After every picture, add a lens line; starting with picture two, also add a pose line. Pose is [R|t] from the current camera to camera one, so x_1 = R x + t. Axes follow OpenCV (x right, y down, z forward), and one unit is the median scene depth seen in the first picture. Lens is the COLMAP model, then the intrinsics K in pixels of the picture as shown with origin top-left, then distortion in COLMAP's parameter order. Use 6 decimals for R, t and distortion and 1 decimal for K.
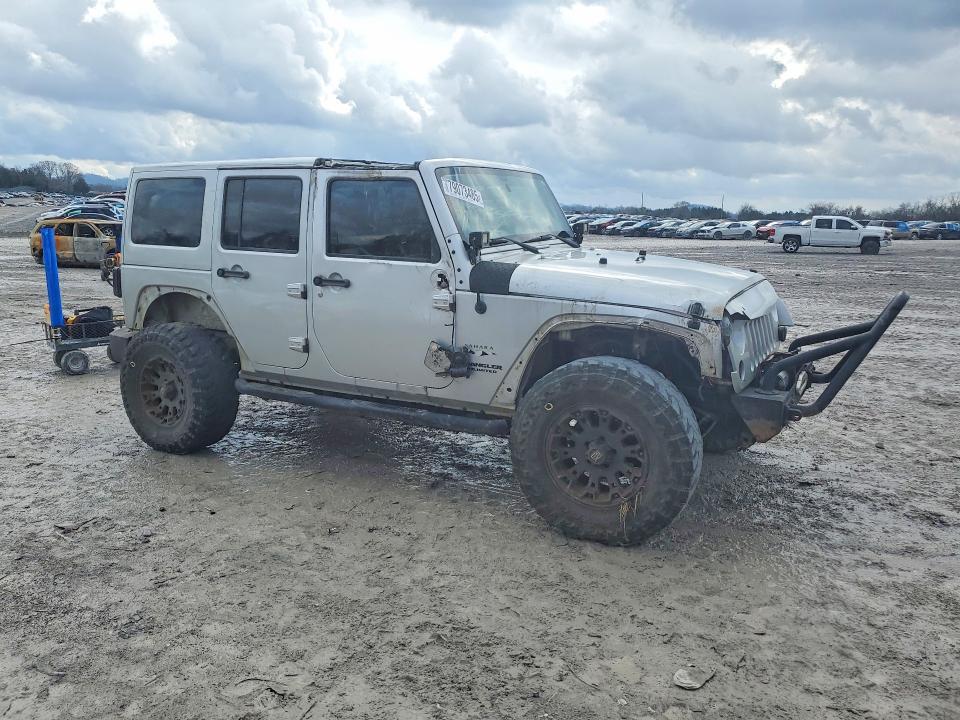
lens RADIAL K [[788.7, 0, 504.4], [0, 788.7, 378.4], [0, 0, 1]] dist [0.005636, -0.012001]
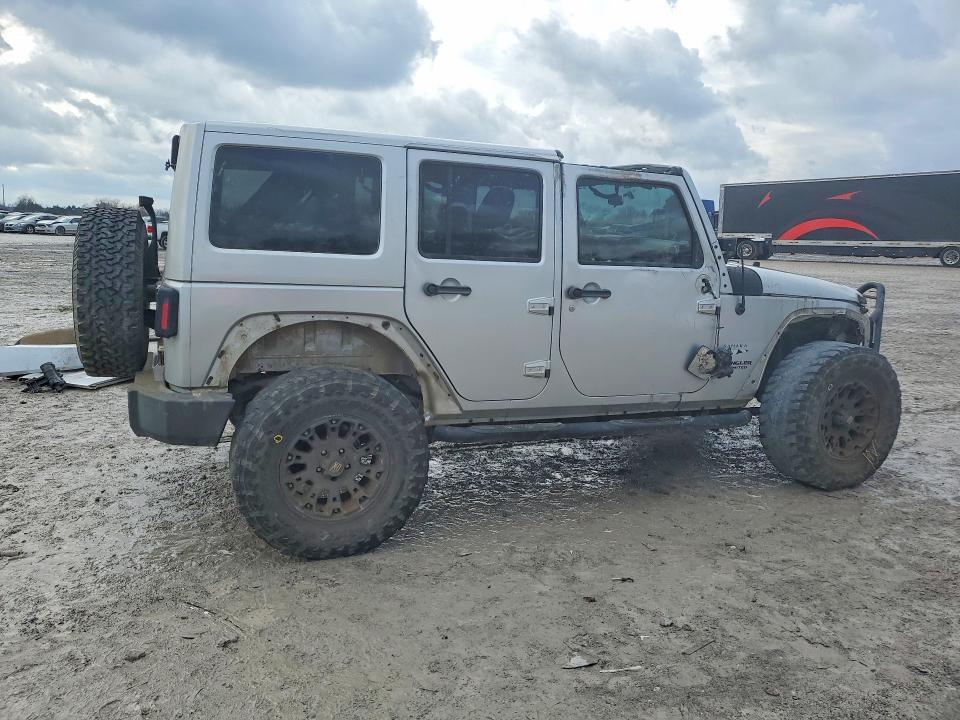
lens RADIAL K [[788.7, 0, 448.7], [0, 788.7, 367.1], [0, 0, 1]] dist [0.005636, -0.012001]
pose [[0.634763, -0.118852, 0.763512, -1.022146], [0.124405, 0.990929, 0.050826, -0.106840], [-0.762627, 0.062722, 0.643791, 0.570579]]
